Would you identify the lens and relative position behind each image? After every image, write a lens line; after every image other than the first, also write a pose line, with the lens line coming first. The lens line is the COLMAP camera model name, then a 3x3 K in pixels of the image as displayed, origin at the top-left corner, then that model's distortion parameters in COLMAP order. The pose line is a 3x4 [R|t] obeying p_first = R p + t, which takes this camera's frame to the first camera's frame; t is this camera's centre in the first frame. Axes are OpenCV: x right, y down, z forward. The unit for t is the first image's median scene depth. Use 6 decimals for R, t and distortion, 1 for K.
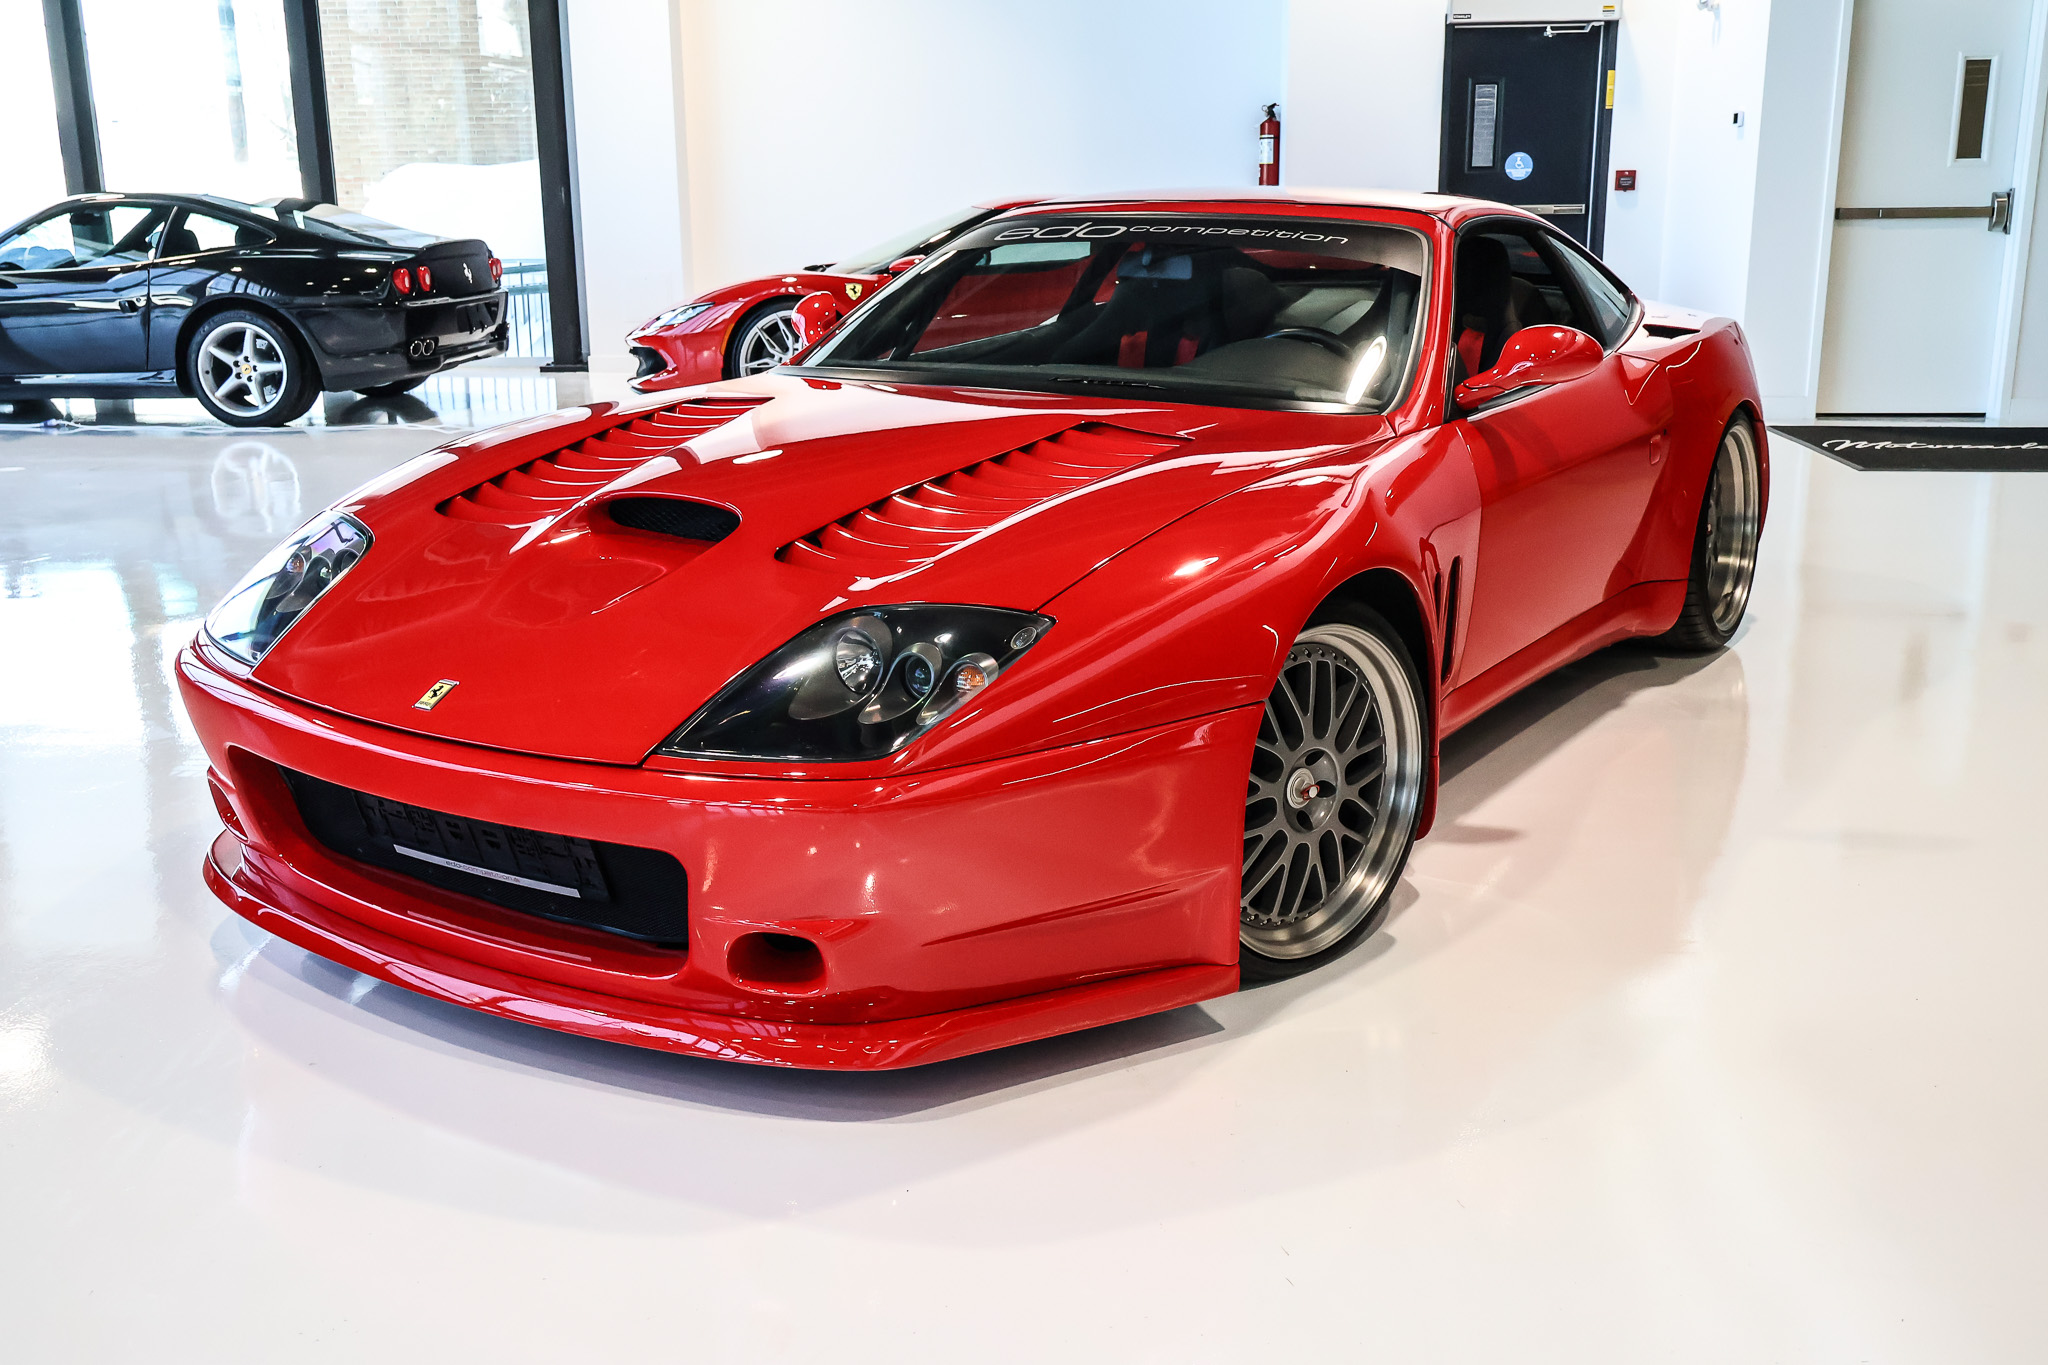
lens RADIAL K [[1896.2, 0, 1024.0], [0, 1896.2, 682.5], [0, 0, 1]] dist [0.005830, -0.022936]
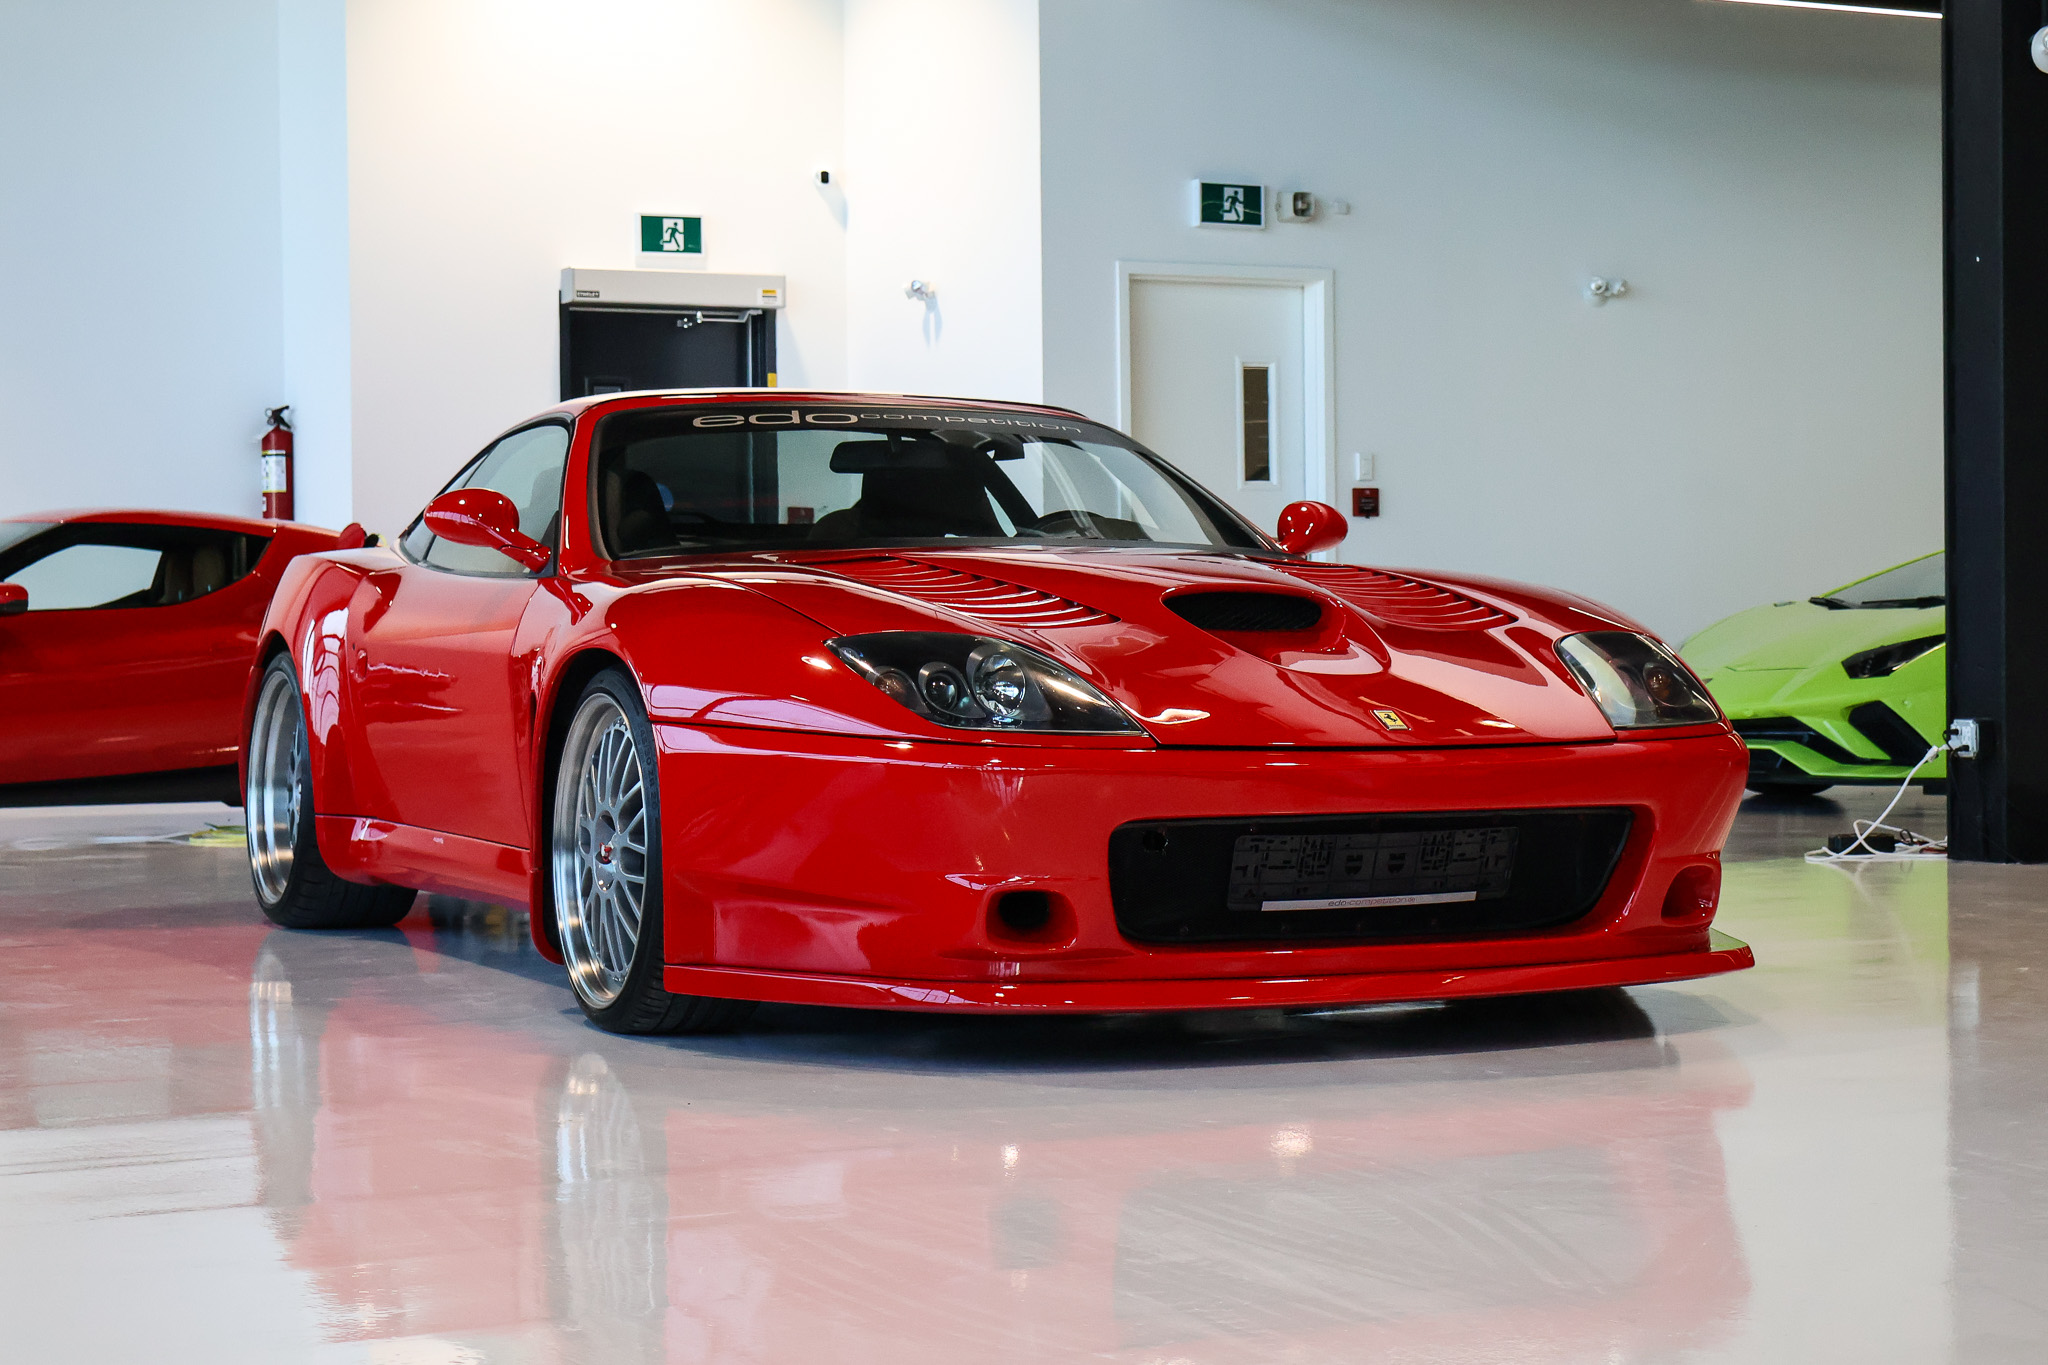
lens RADIAL K [[3638.7, 0, 1024.0], [0, 3638.7, 682.5], [0, 0, 1]] dist [-0.037305, 0.059109]
pose [[0.844744, -0.003693, 0.535157, -0.436331], [0.137824, 0.967747, -0.210877, 0.128689], [-0.517118, 0.251895, 0.818008, -0.221770]]
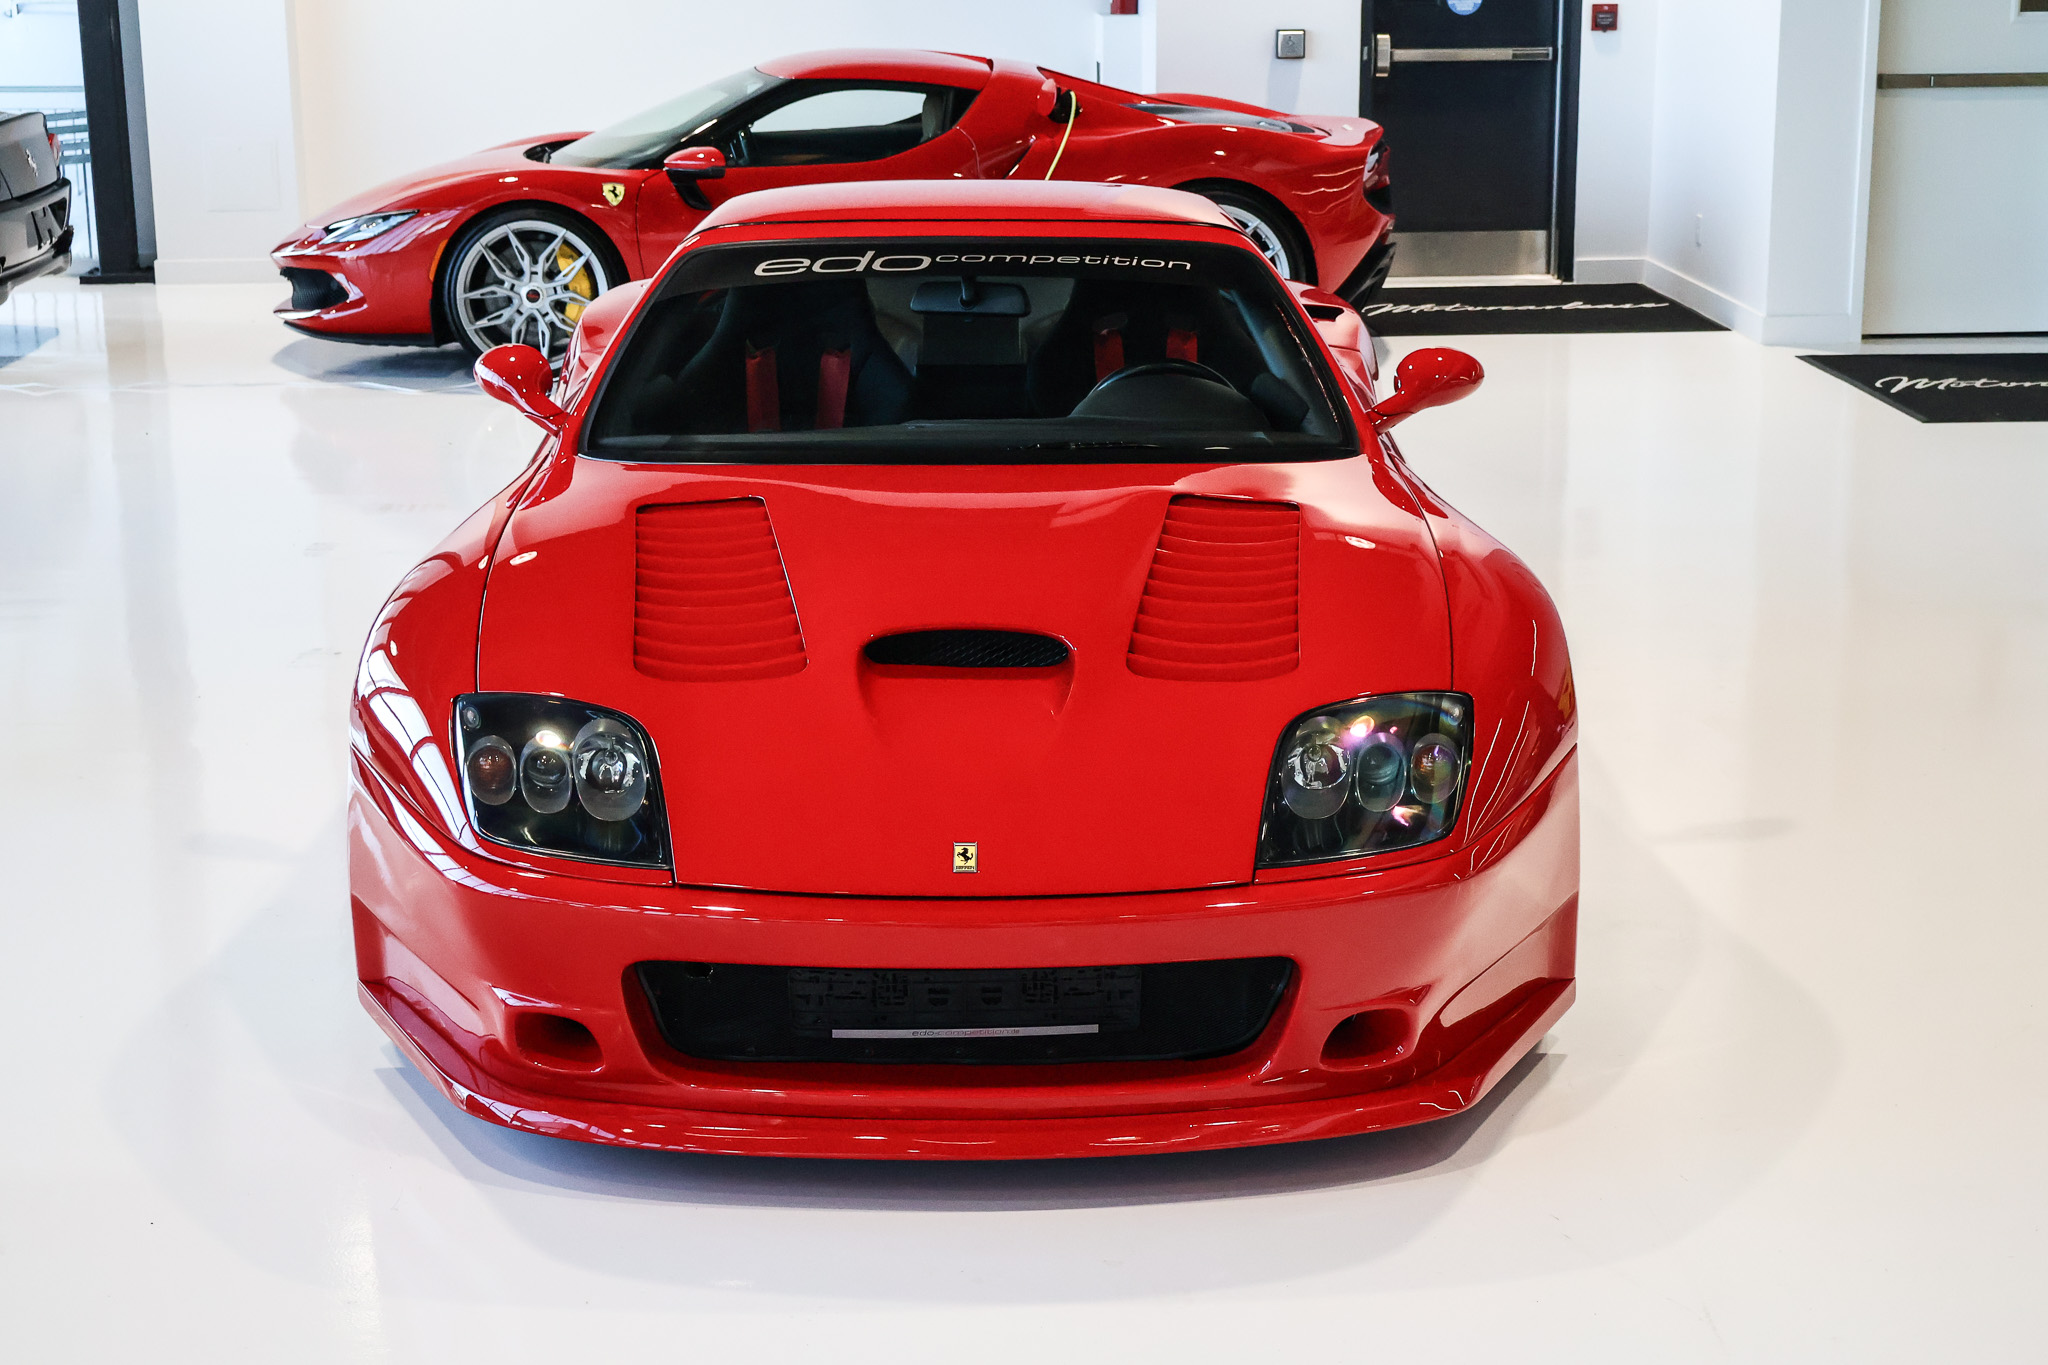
lens RADIAL K [[3115.9, 0, 1024.0], [0, 3115.9, 682.5], [0, 0, 1]] dist [0.011257, -0.069932]
pose [[0.989240, -0.033727, 0.142363, -0.113067], [0.033782, 0.999427, 0.002034, -0.013975], [-0.142350, 0.002797, 0.989812, -0.224401]]
